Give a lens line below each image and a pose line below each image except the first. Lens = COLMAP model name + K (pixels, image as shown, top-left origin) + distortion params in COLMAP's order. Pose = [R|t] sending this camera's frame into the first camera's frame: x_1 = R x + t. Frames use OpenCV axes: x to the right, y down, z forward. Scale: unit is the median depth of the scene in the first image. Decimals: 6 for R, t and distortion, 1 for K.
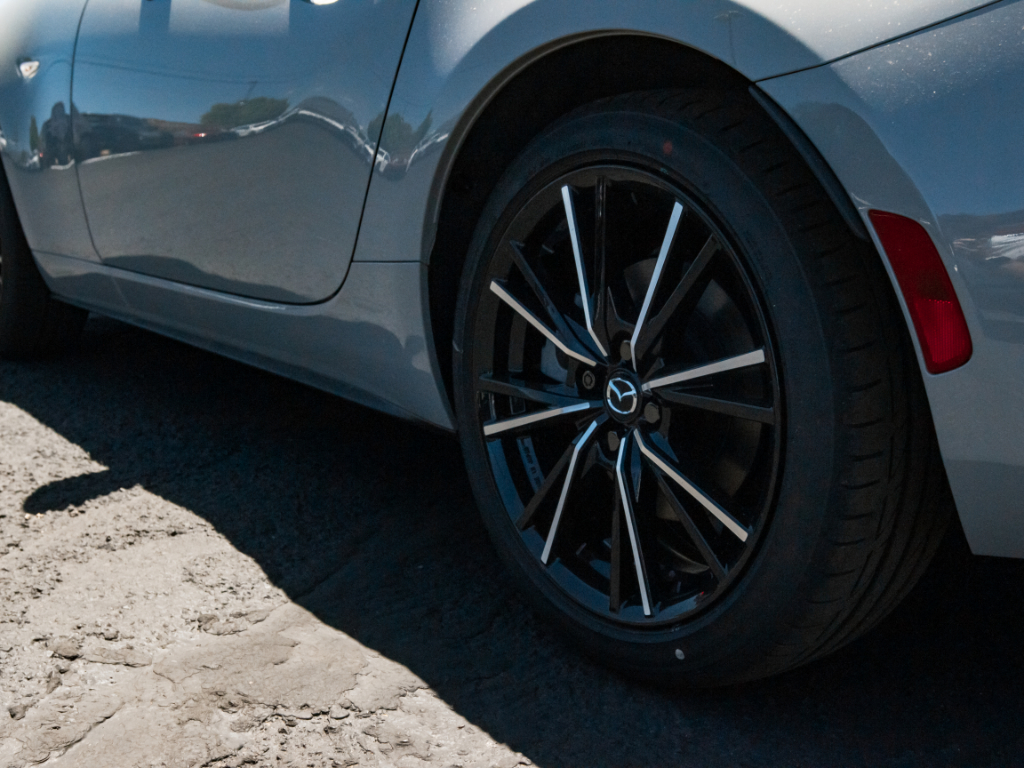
lens RADIAL K [[1334.3, 0, 512.0], [0, 1334.3, 384.0], [0, 0, 1]] dist [0.009231, 0.085593]
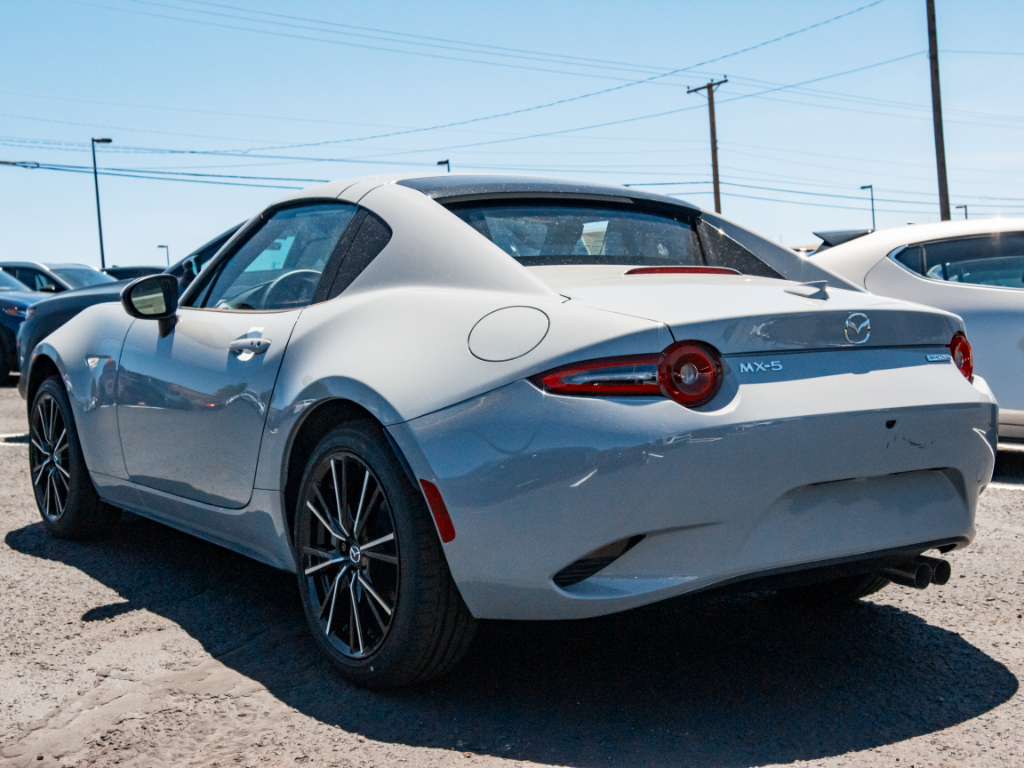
lens RADIAL K [[1334.3, 0, 512.0], [0, 1334.3, 384.0], [0, 0, 1]] dist [0.009231, 0.085593]
pose [[0.999596, -0.004102, -0.028117, 0.368423], [0.000272, 0.990862, -0.134879, 0.025278], [0.028414, 0.134817, 0.990463, -1.117804]]
